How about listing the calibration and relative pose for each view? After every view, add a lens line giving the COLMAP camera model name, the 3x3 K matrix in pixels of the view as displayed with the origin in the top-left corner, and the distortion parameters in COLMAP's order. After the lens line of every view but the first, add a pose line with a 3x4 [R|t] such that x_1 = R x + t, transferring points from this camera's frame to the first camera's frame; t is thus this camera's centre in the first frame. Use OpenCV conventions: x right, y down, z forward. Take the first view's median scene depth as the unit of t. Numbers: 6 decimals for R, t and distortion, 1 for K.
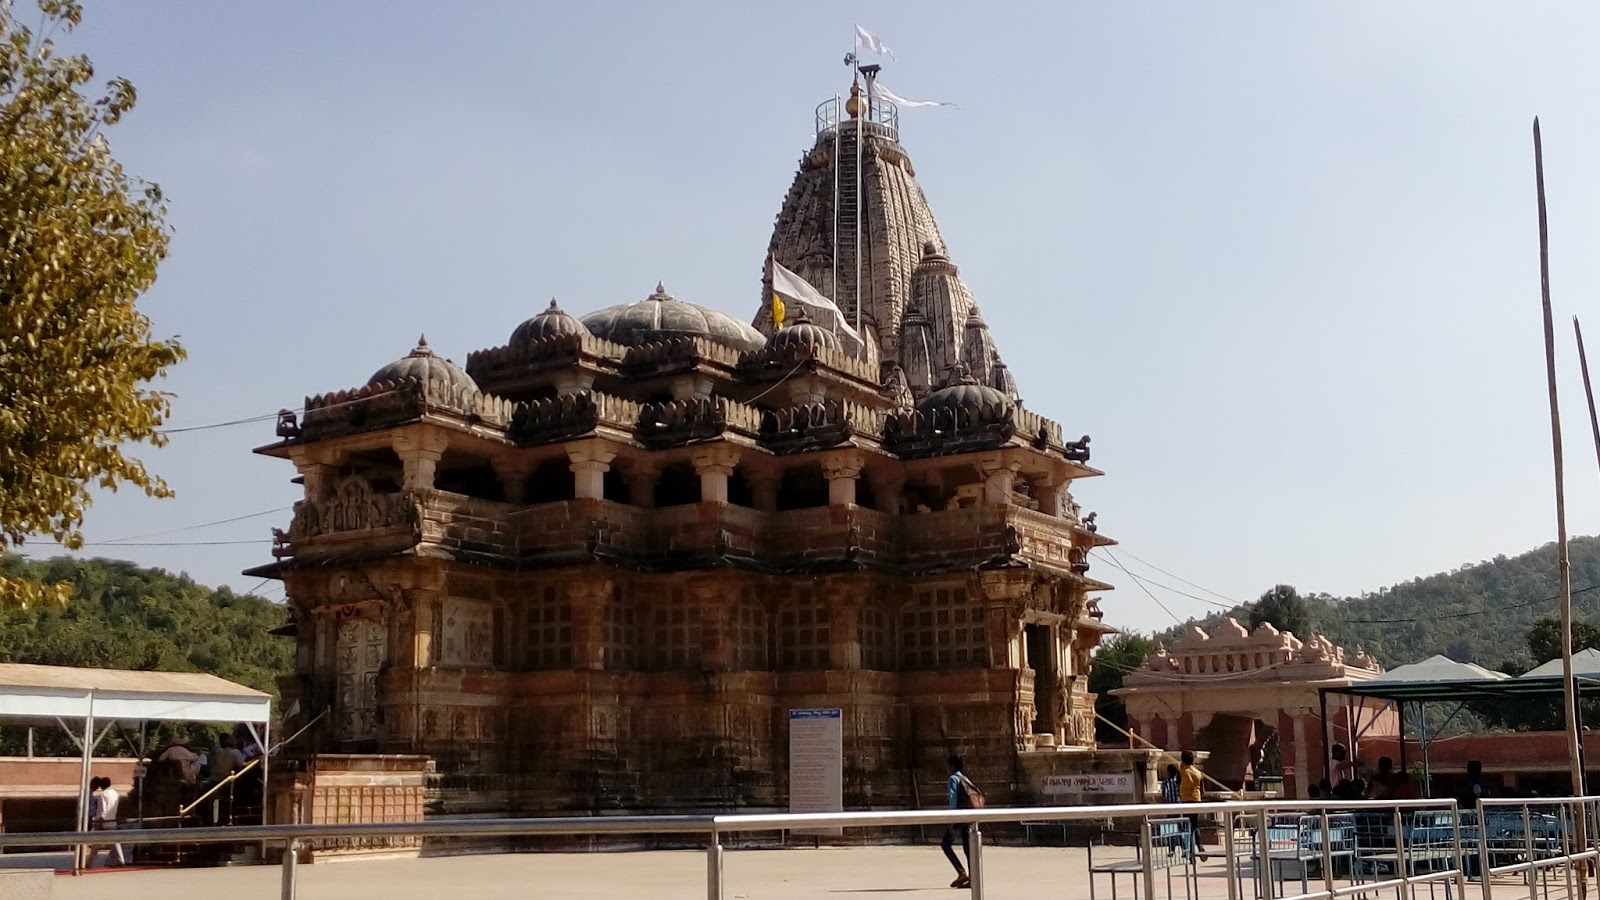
lens RADIAL K [[1785.7, 0, 798.9], [0, 1785.7, 473.8], [0, 0, 1]] dist [0.007457, 0.595231]
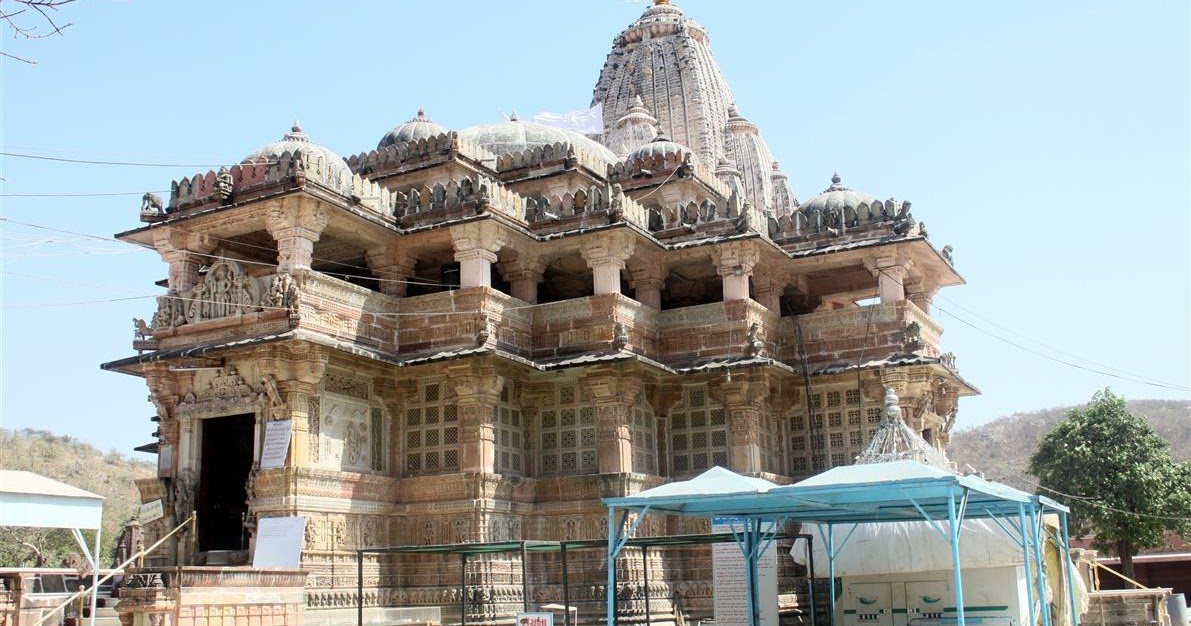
lens RADIAL K [[1217.5, 0, 595.5], [0, 1217.5, 313.0], [0, 0, 1]] dist [-0.099693, 0.021184]
pose [[0.997454, 0.001736, 0.071295, -0.100982], [0.001869, 0.998725, -0.050456, 0.058316], [-0.071292, 0.050461, 0.996178, 0.369190]]
